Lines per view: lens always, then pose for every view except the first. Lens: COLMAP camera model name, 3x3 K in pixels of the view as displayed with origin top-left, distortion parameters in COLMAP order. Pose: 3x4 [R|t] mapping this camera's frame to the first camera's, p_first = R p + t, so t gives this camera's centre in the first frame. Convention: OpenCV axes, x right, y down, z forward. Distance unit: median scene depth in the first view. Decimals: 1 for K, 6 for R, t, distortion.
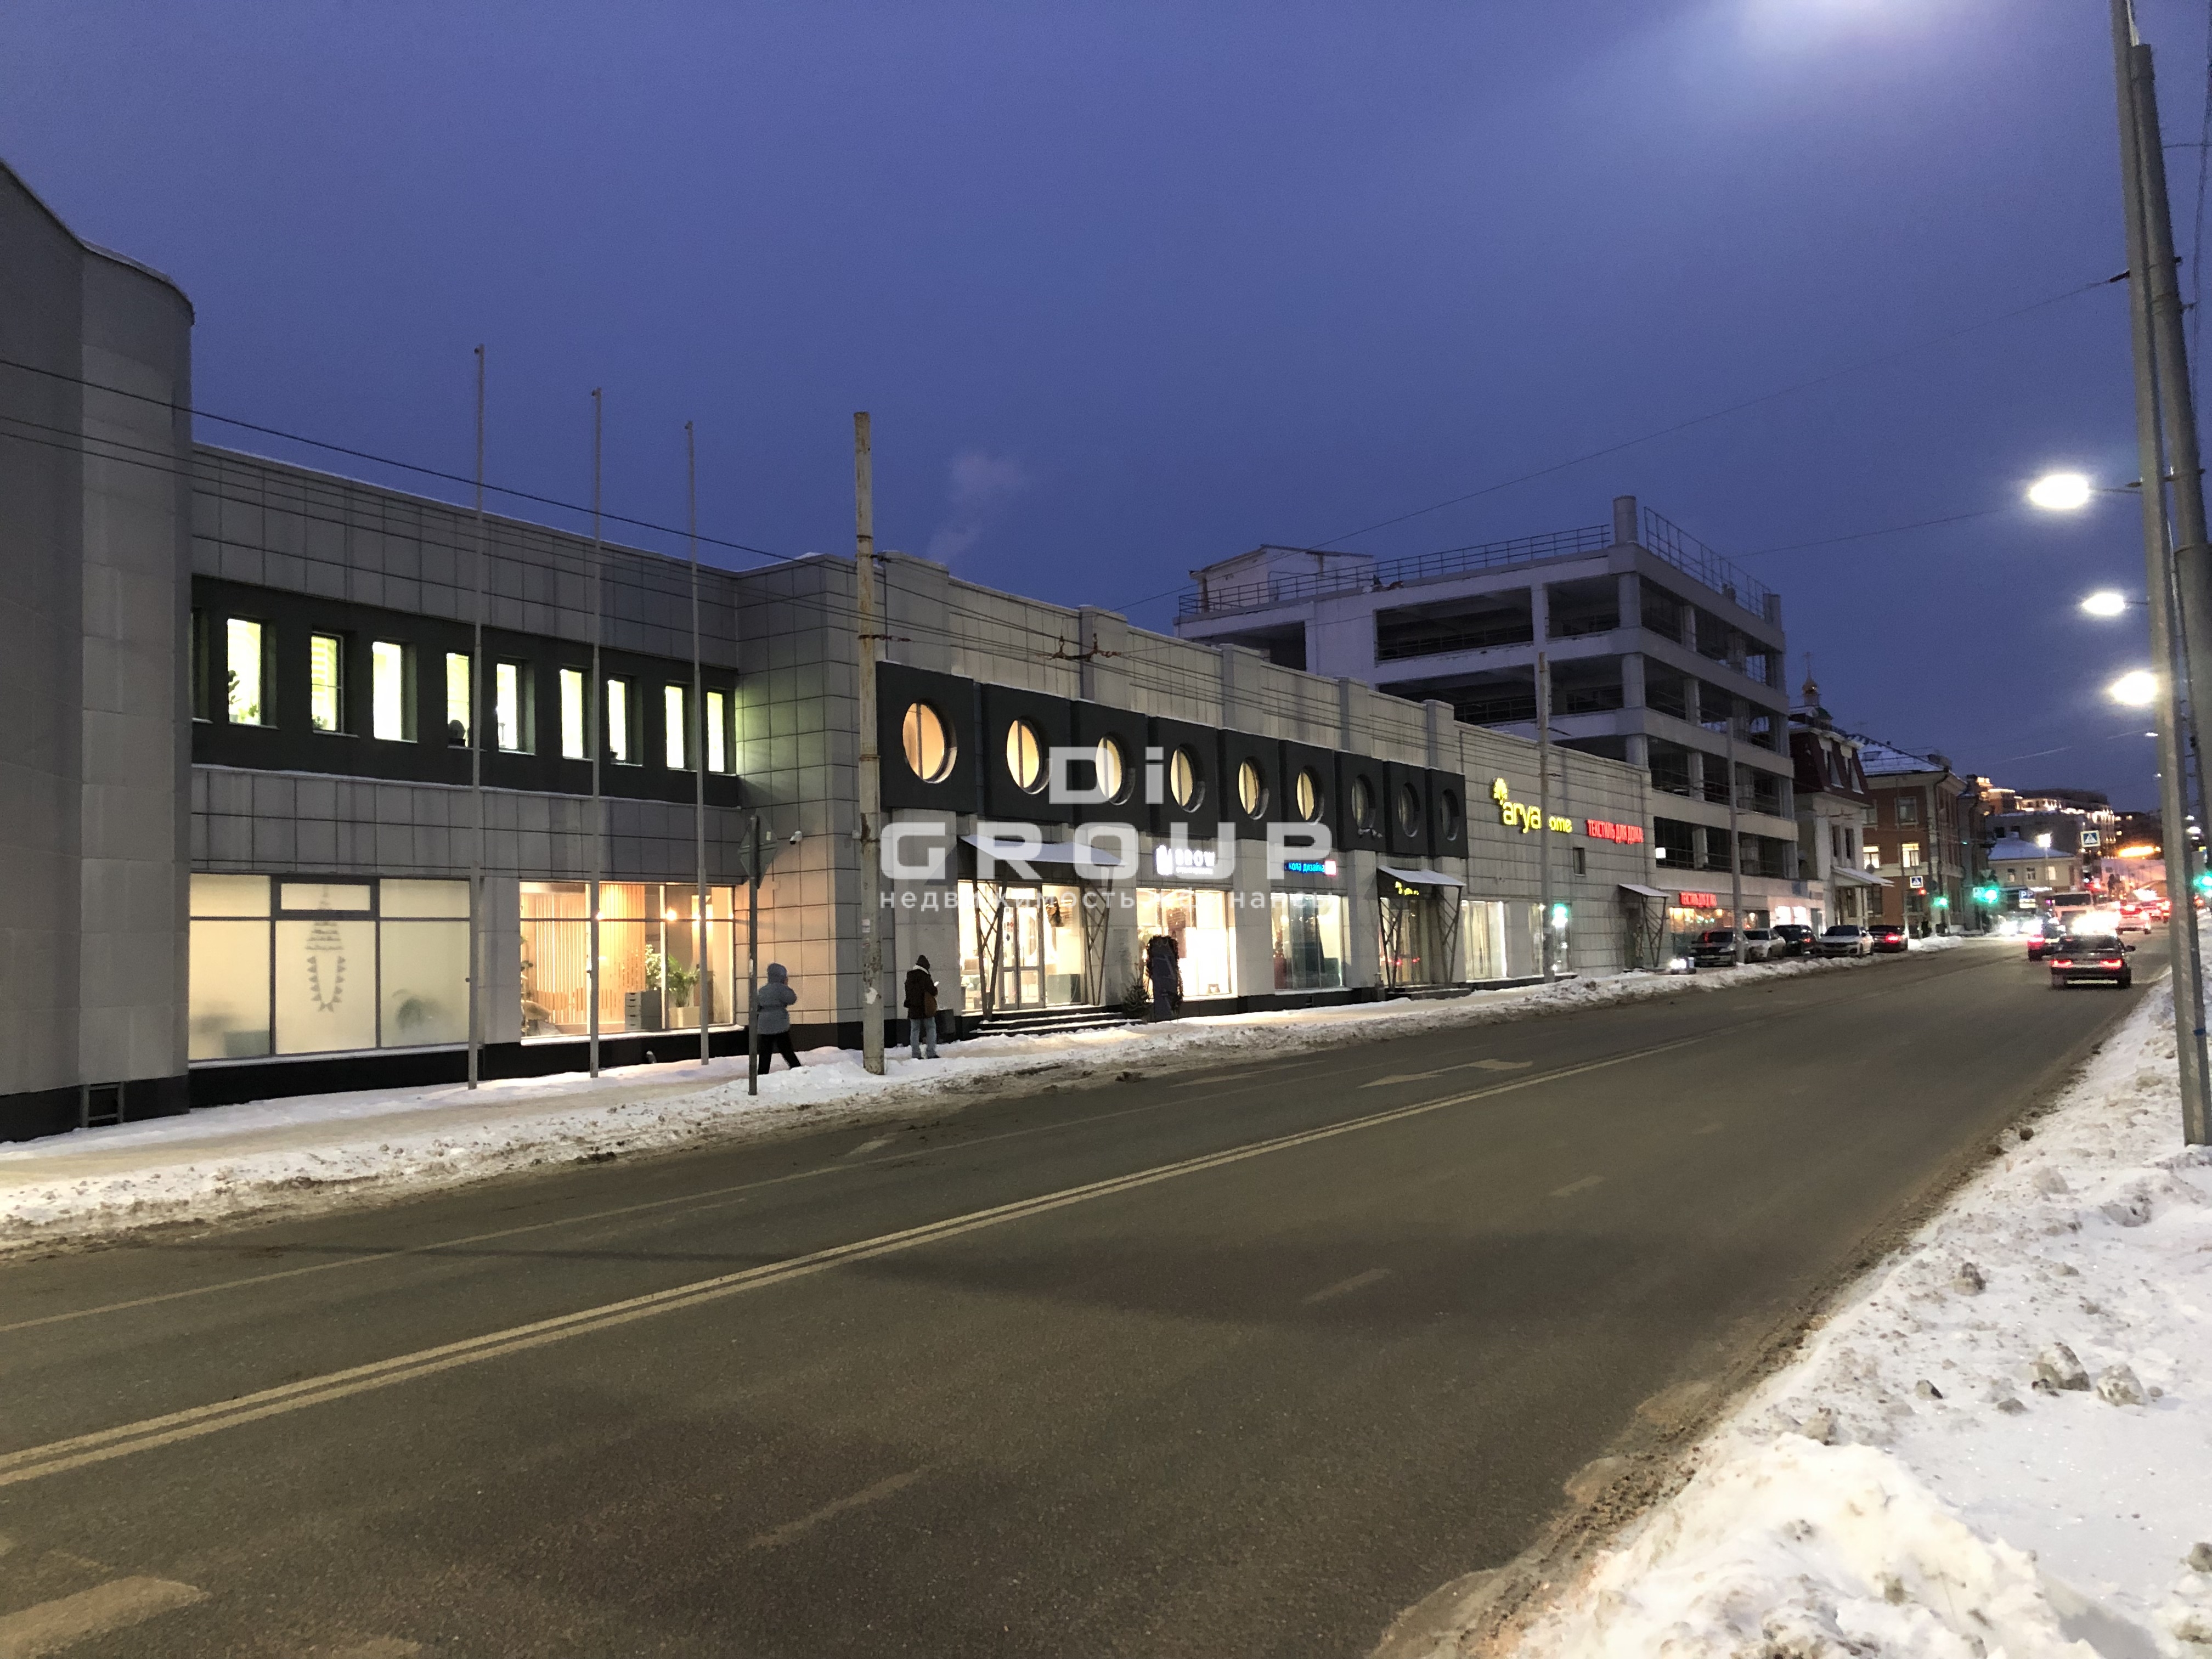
lens RADIAL K [[1806.7, 0, 1089.1], [0, 1806.7, 832.8], [0, 0, 1]] dist [0.030309, -0.001479]
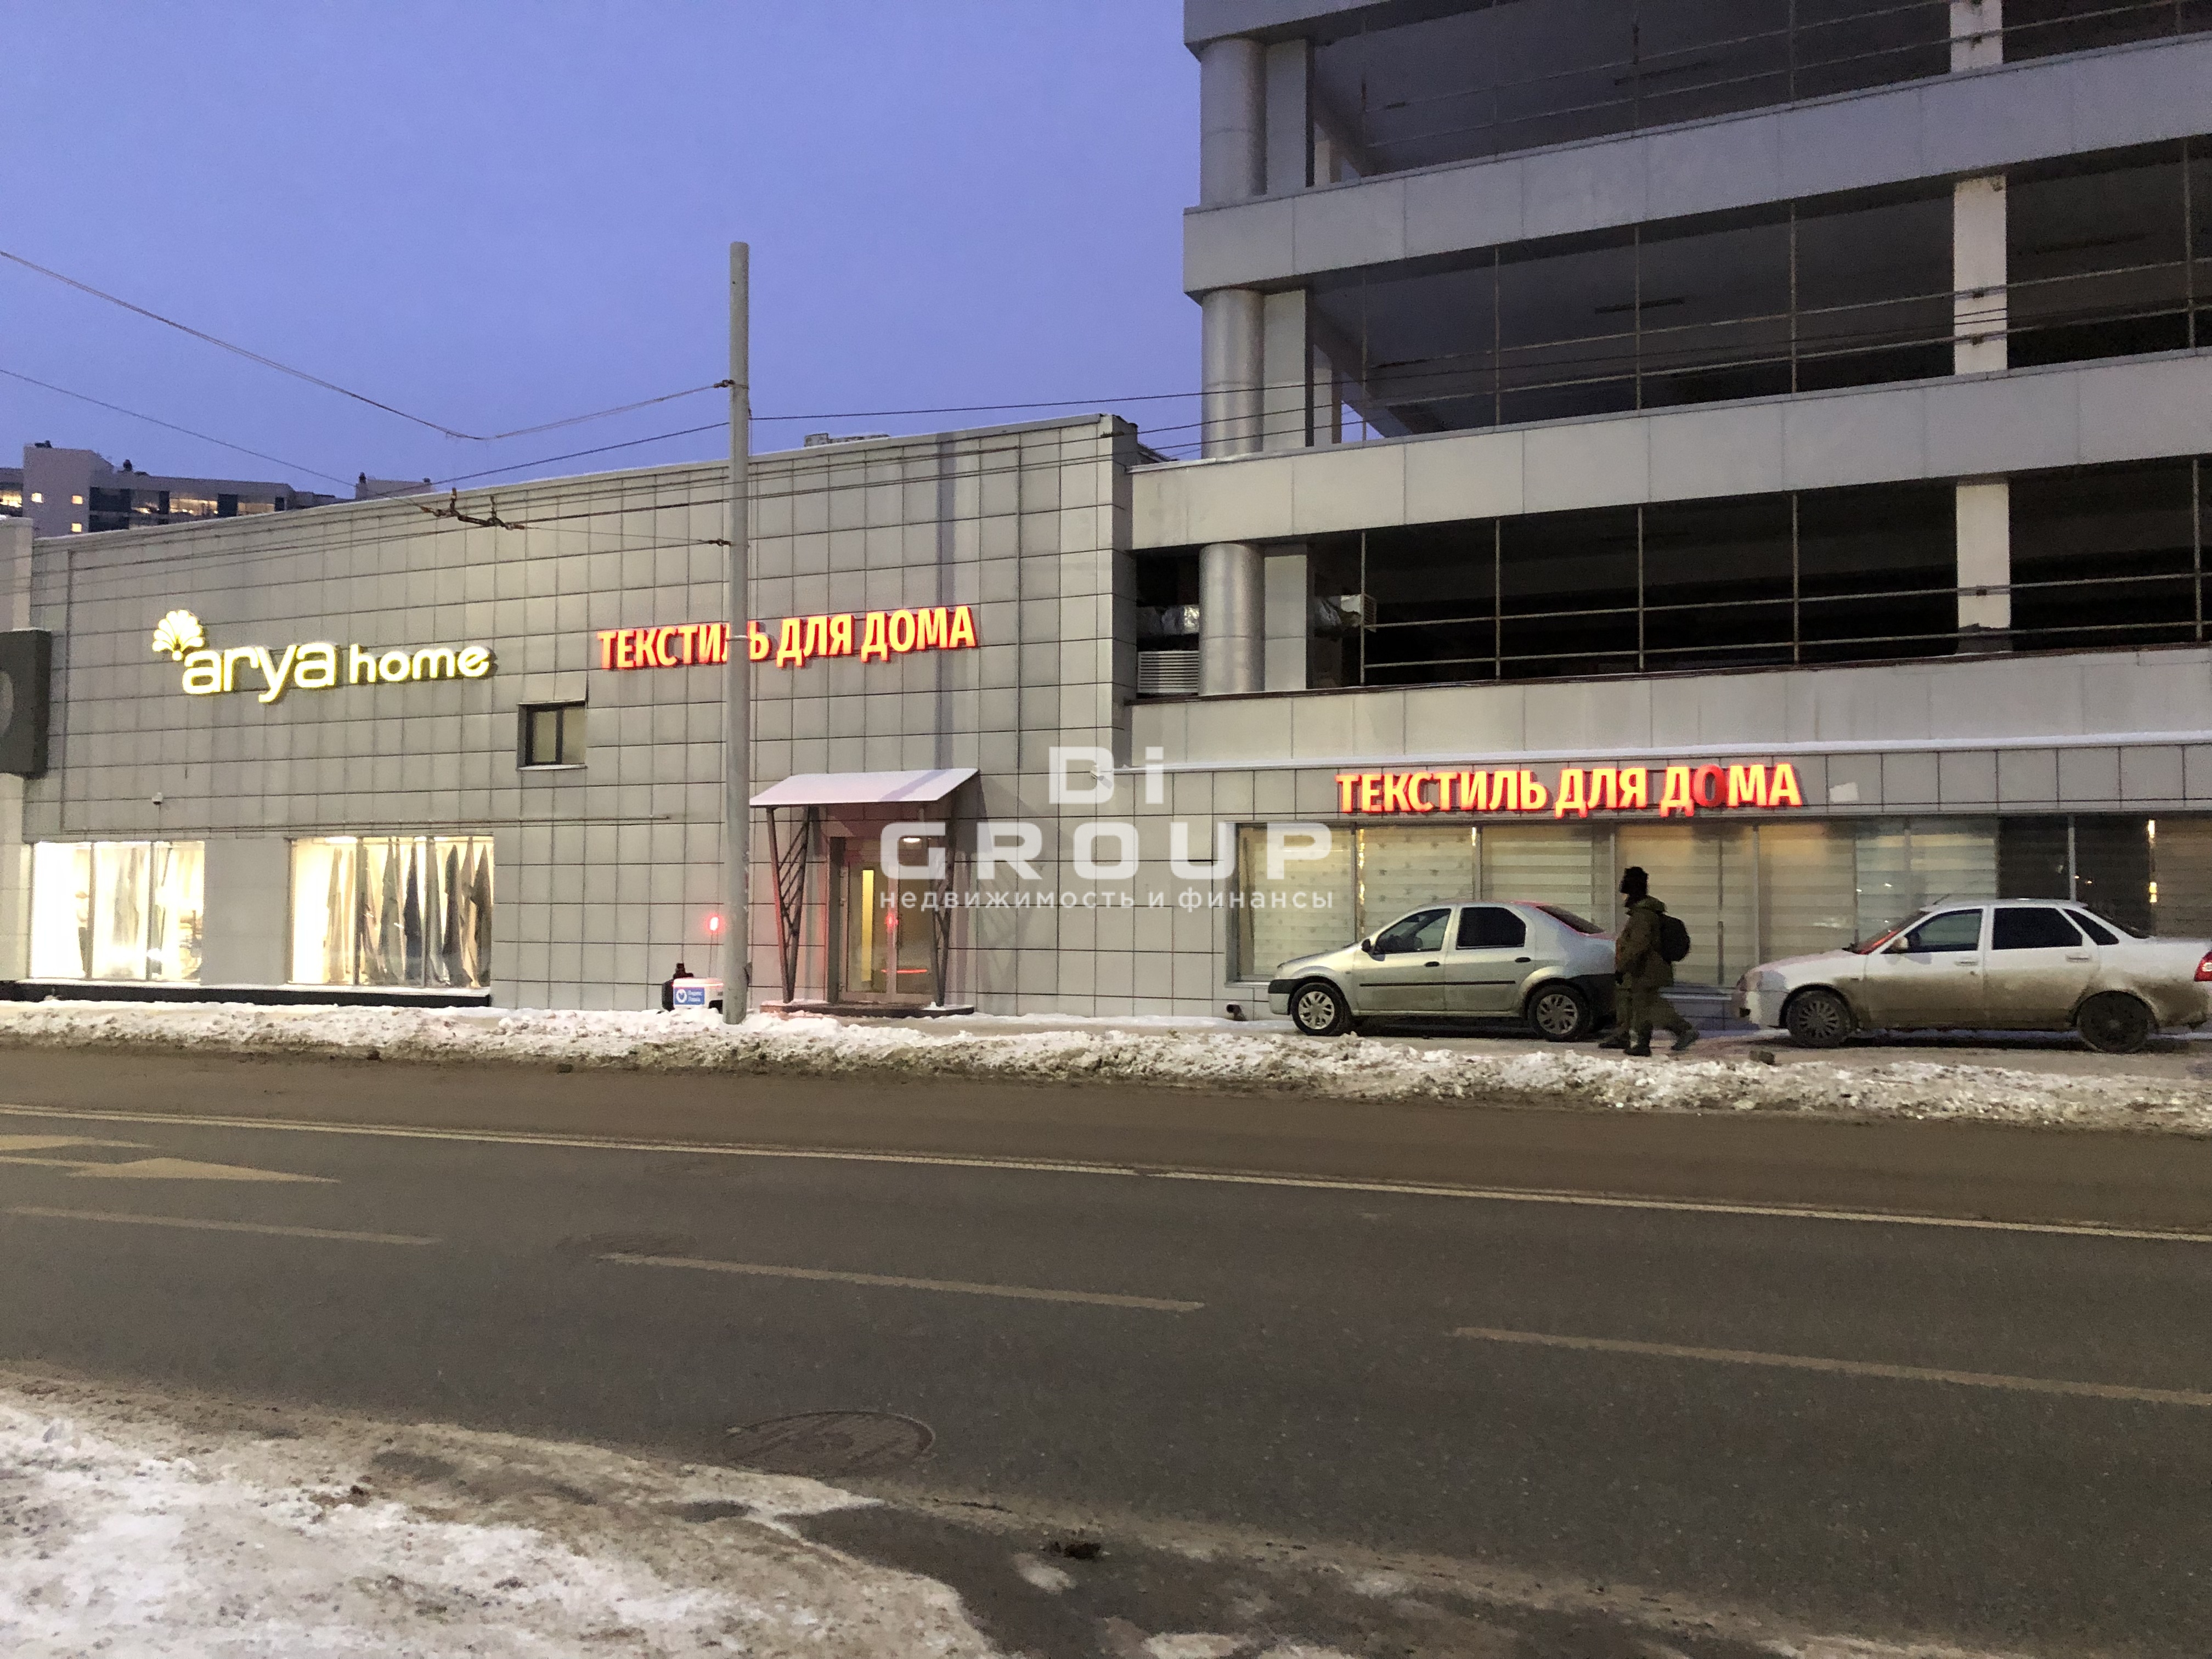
lens RADIAL K [[1806.7, 0, 1089.1], [0, 1806.7, 832.8], [0, 0, 1]] dist [0.030309, -0.001479]
pose [[0.137572, -0.016518, -0.990354, 0.623355], [0.058348, 0.998260, -0.008545, 0.043764], [0.988772, -0.056609, 0.138296, 0.926720]]
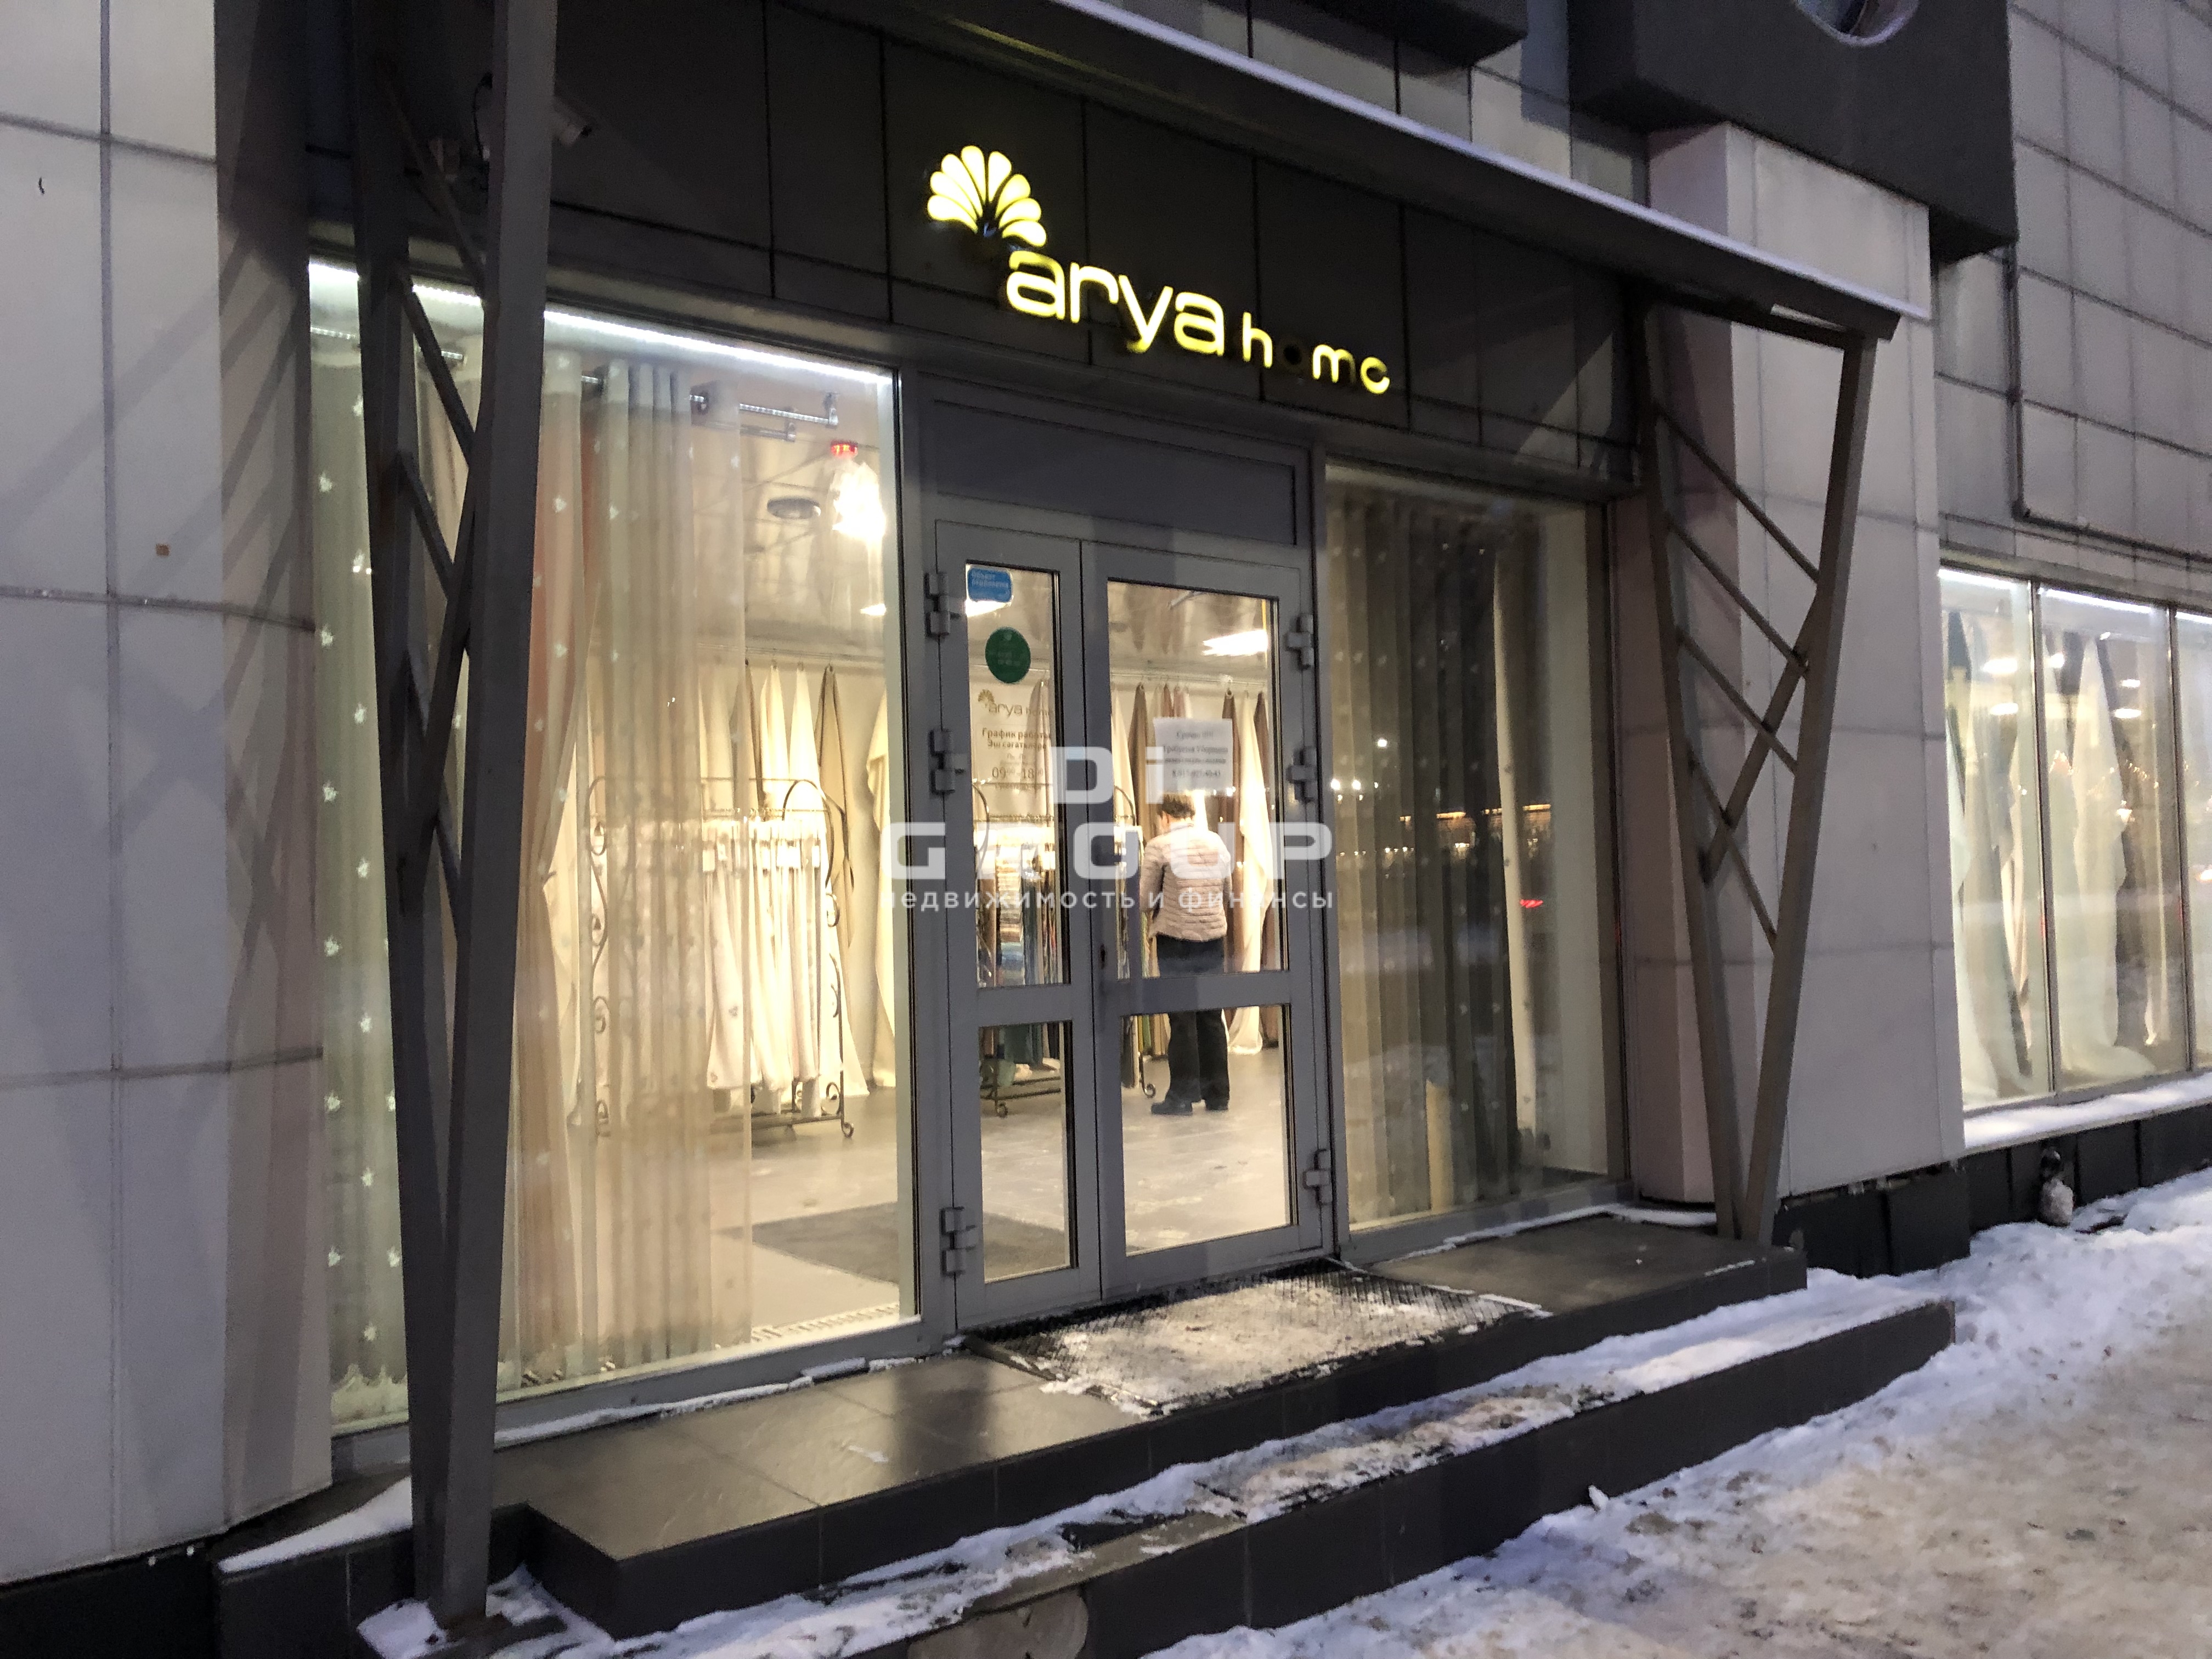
lens RADIAL K [[1793.5, 0, 1105.8], [0, 1793.5, 859.3], [0, 0, 1]] dist [-0.004407, 0.044399]
pose [[0.942937, 0.002060, -0.332966, 0.140675], [0.019794, 0.997866, 0.062230, 0.037976], [0.332383, -0.065270, 0.940883, 0.621860]]
